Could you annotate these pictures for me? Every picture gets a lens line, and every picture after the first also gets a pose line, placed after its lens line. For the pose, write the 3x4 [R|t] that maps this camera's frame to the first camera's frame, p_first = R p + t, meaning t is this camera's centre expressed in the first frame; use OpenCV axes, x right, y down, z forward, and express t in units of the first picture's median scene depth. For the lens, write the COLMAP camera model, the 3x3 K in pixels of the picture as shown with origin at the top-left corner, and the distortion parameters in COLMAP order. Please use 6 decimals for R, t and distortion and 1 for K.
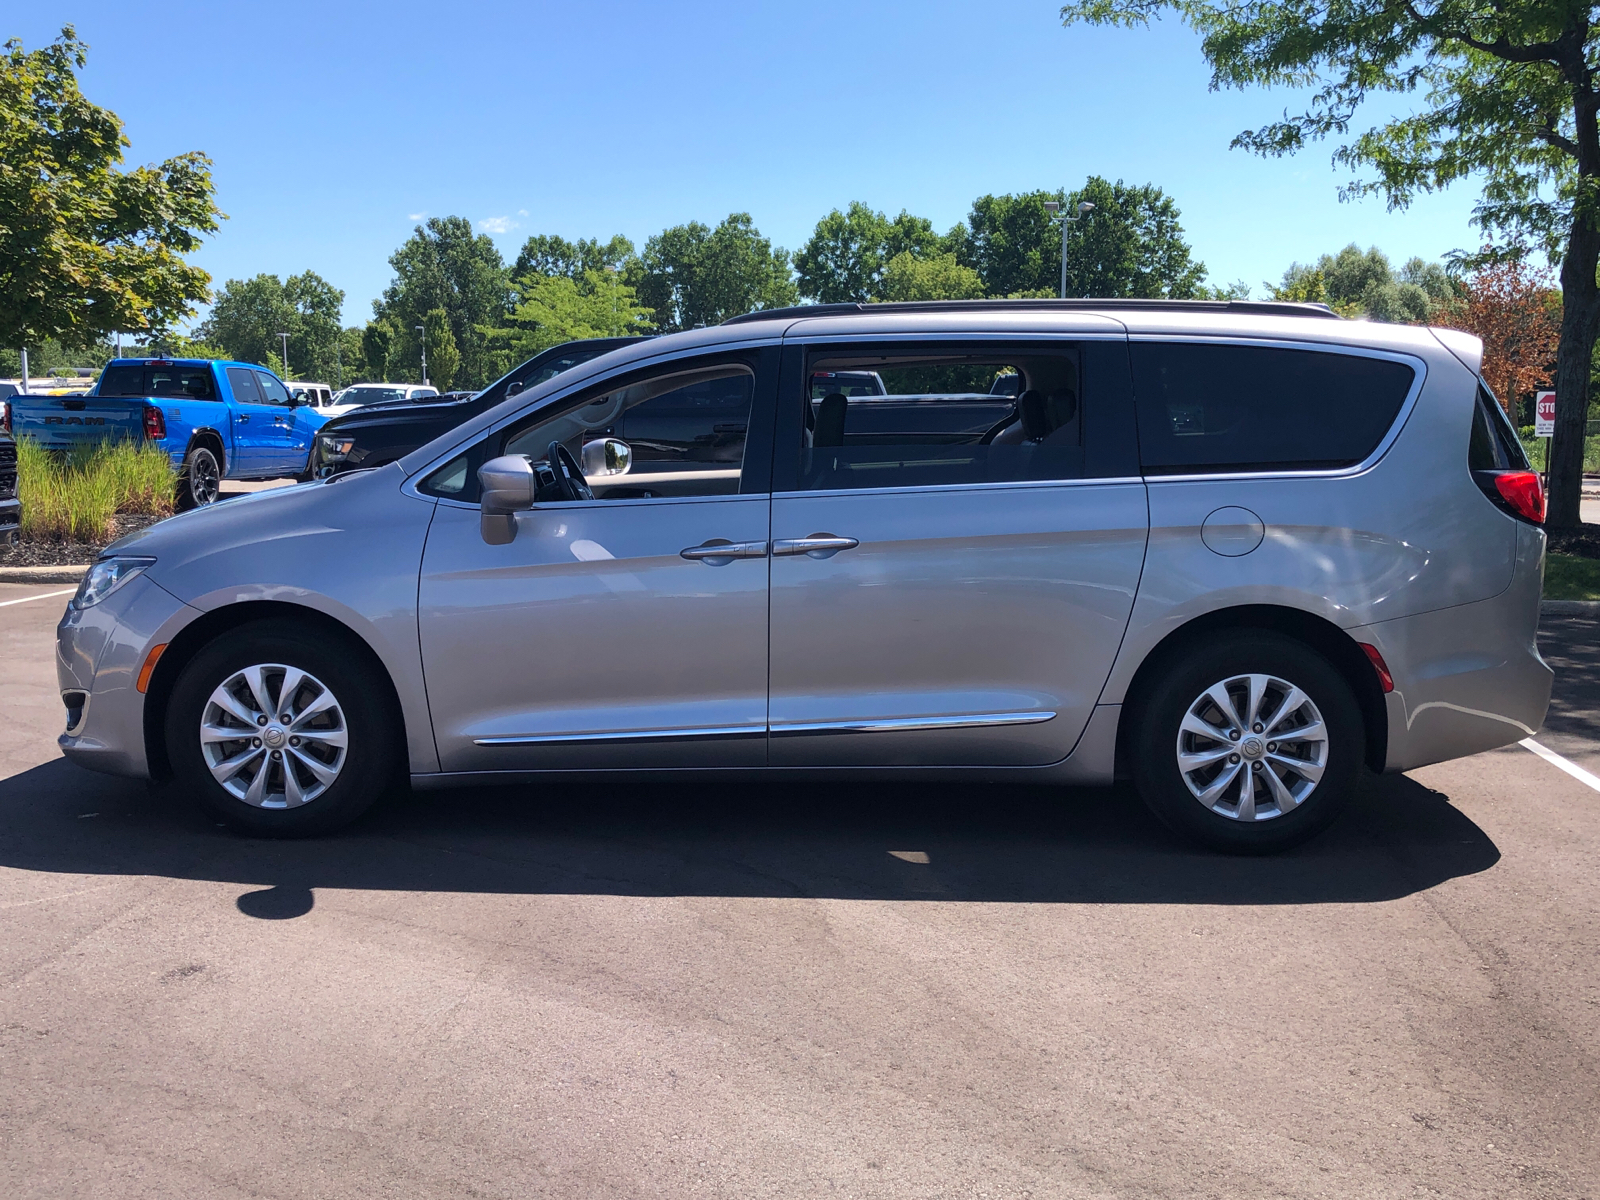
lens RADIAL K [[1529.4, 0, 798.6], [0, 1529.4, 601.0], [0, 0, 1]] dist [0.016955, 0.000000]
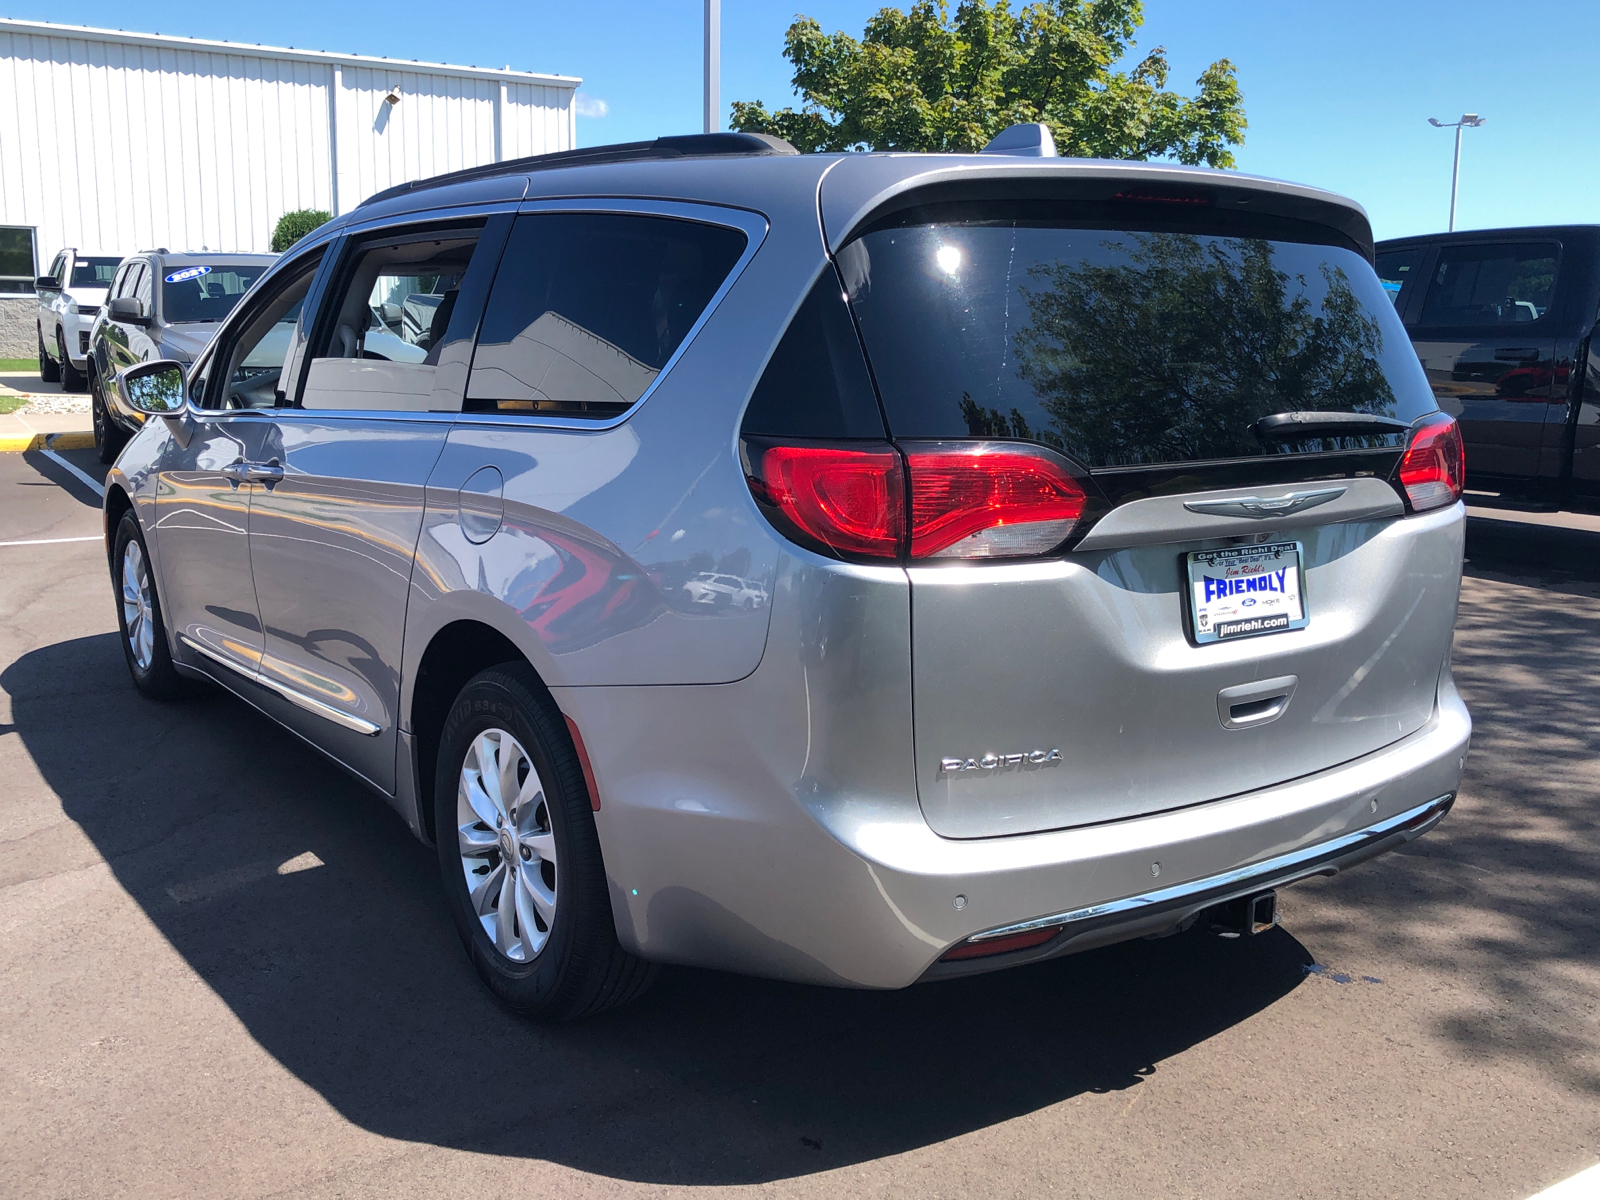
lens RADIAL K [[1529.4, 0, 794.3], [0, 1529.4, 605.7], [0, 0, 1]] dist [0.016955, 0.000000]
pose [[0.600345, 0.147609, -0.786001, 0.837570], [-0.107790, 0.988786, 0.103361, -0.080515], [0.792443, 0.022671, 0.609524, 0.684894]]
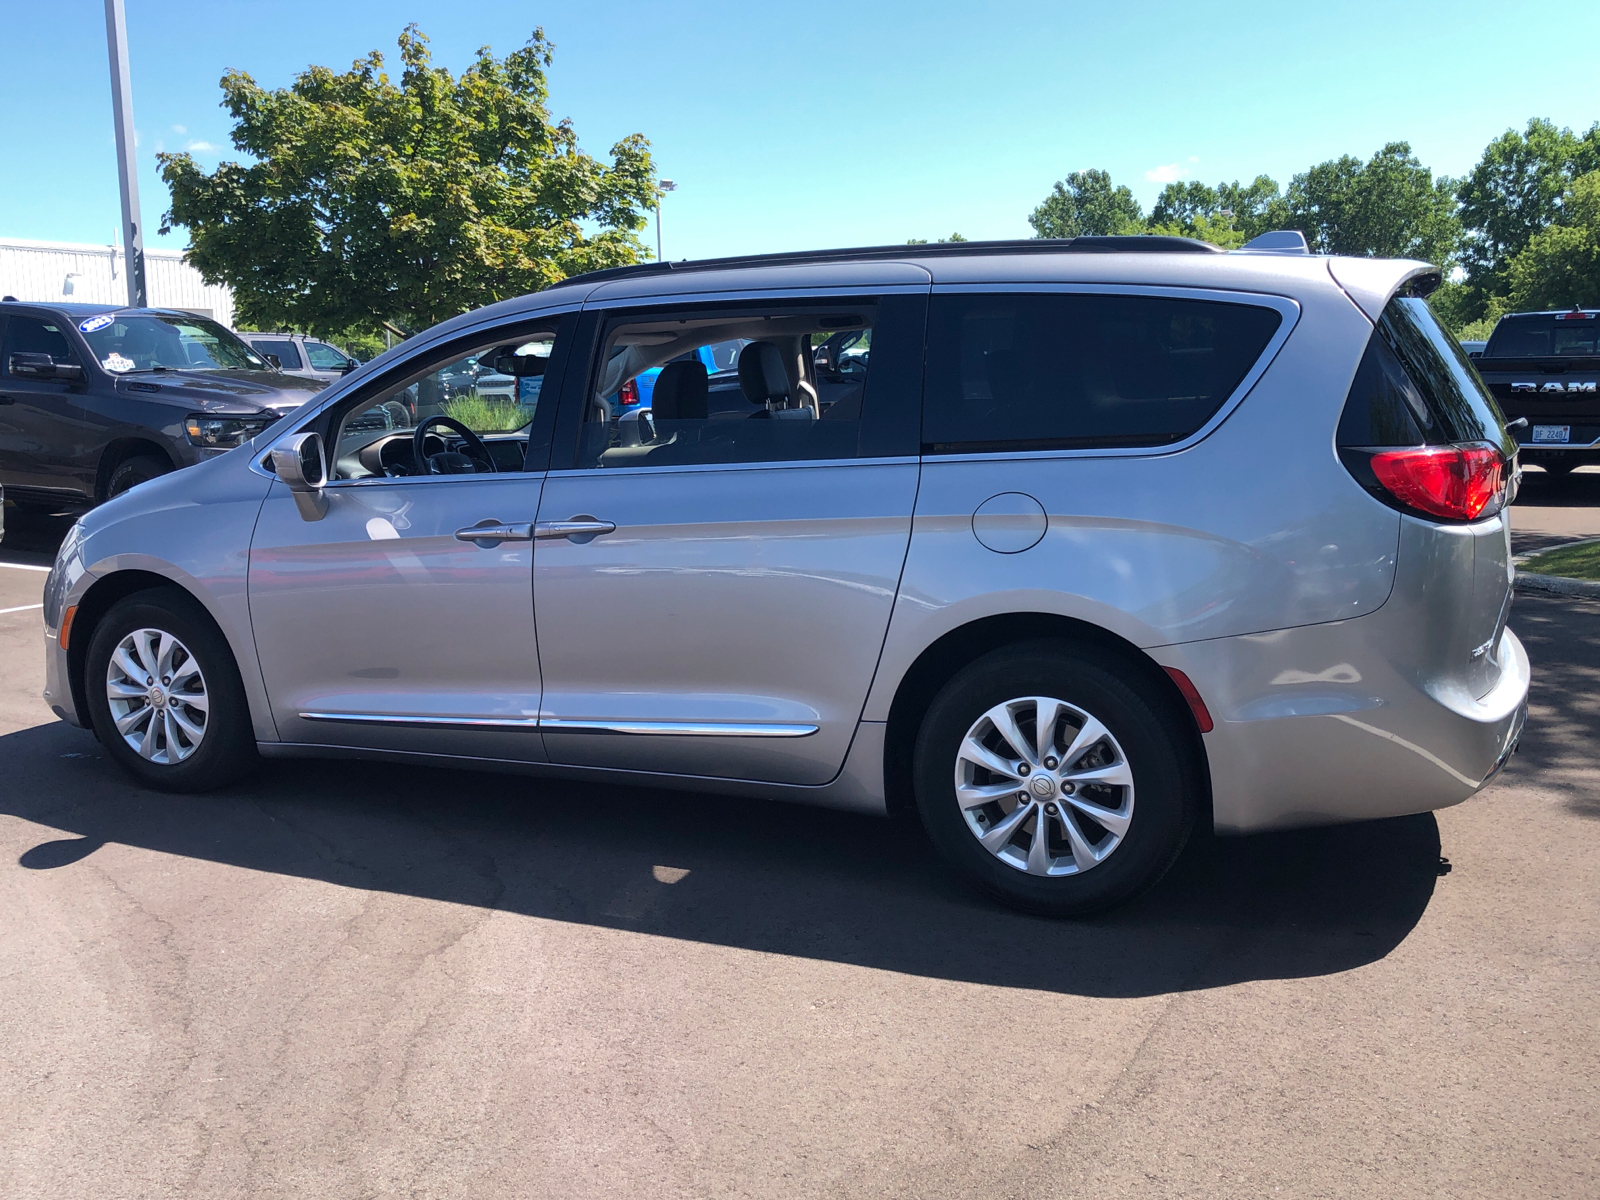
lens RADIAL K [[1529.4, 0, 789.8], [0, 1529.4, 601.2], [0, 0, 1]] dist [0.016955, 0.000000]
pose [[0.914930, 0.039594, -0.401665, 0.484763], [-0.027699, 0.998990, 0.035382, -0.028053], [0.402660, -0.021246, 0.915103, 0.196118]]
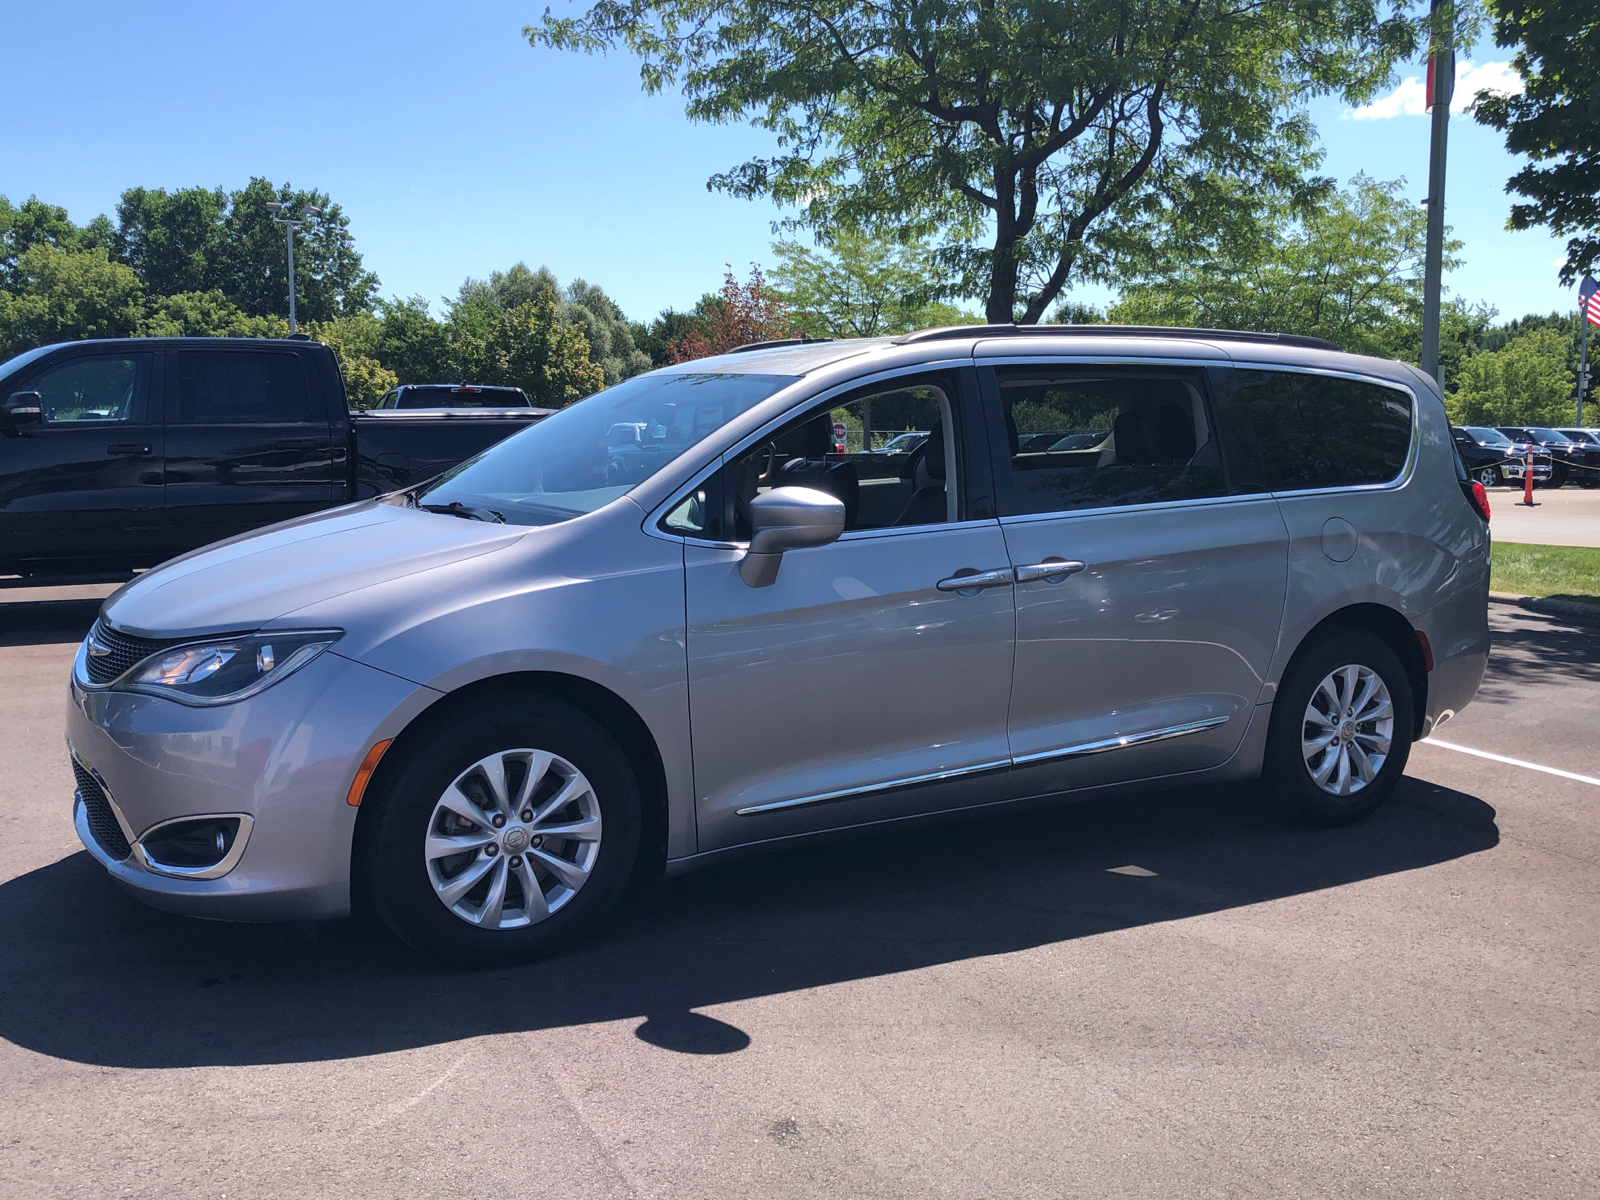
lens RADIAL K [[1529.4, 0, 796.6], [0, 1529.4, 587.3], [0, 0, 1]] dist [0.016955, 0.000000]
pose [[0.858574, -0.053967, 0.509842, -0.611773], [0.061628, 0.998097, 0.001867, -0.036033], [-0.508973, 0.029818, 0.860266, 0.223021]]
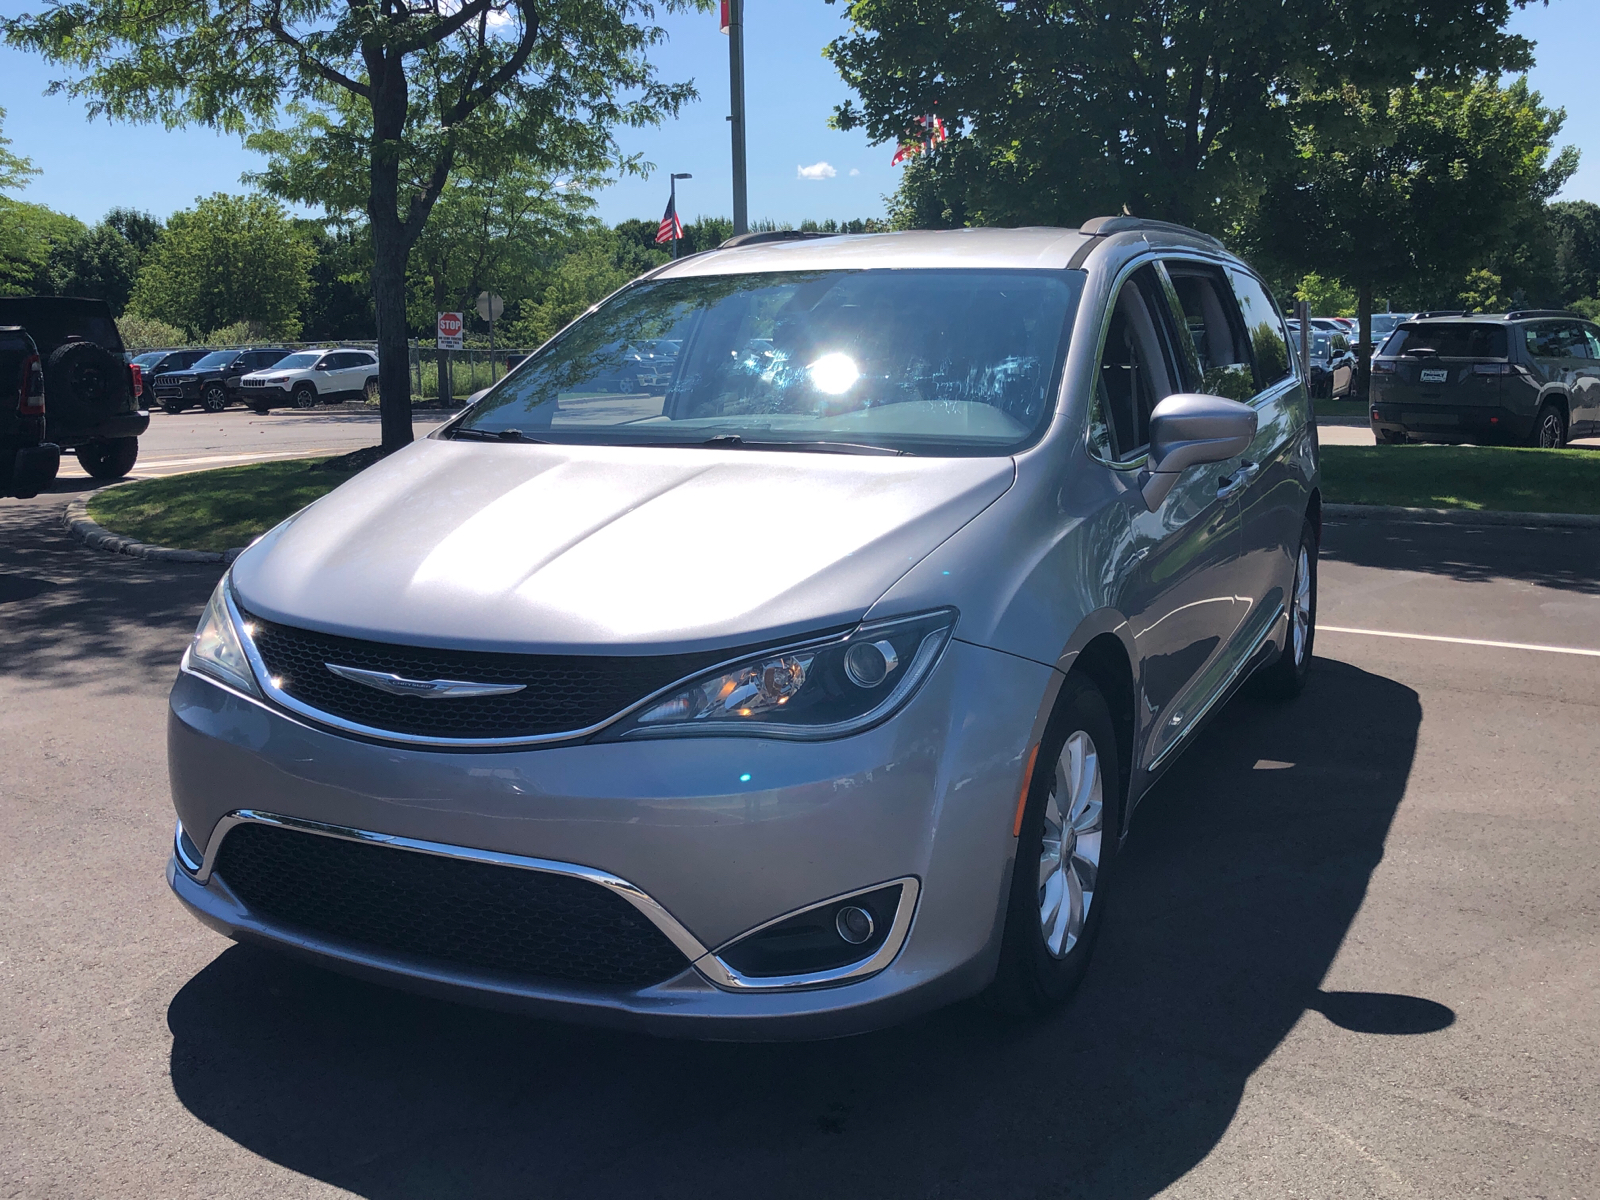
lens RADIAL K [[1529.4, 0, 799.9], [0, 1529.4, 598.4], [0, 0, 1]] dist [0.016955, 0.000000]
pose [[0.412664, -0.161396, 0.896471, -0.976027], [0.123747, 0.984986, 0.120369, -0.112018], [-0.902438, 0.061263, 0.426441, 0.864733]]
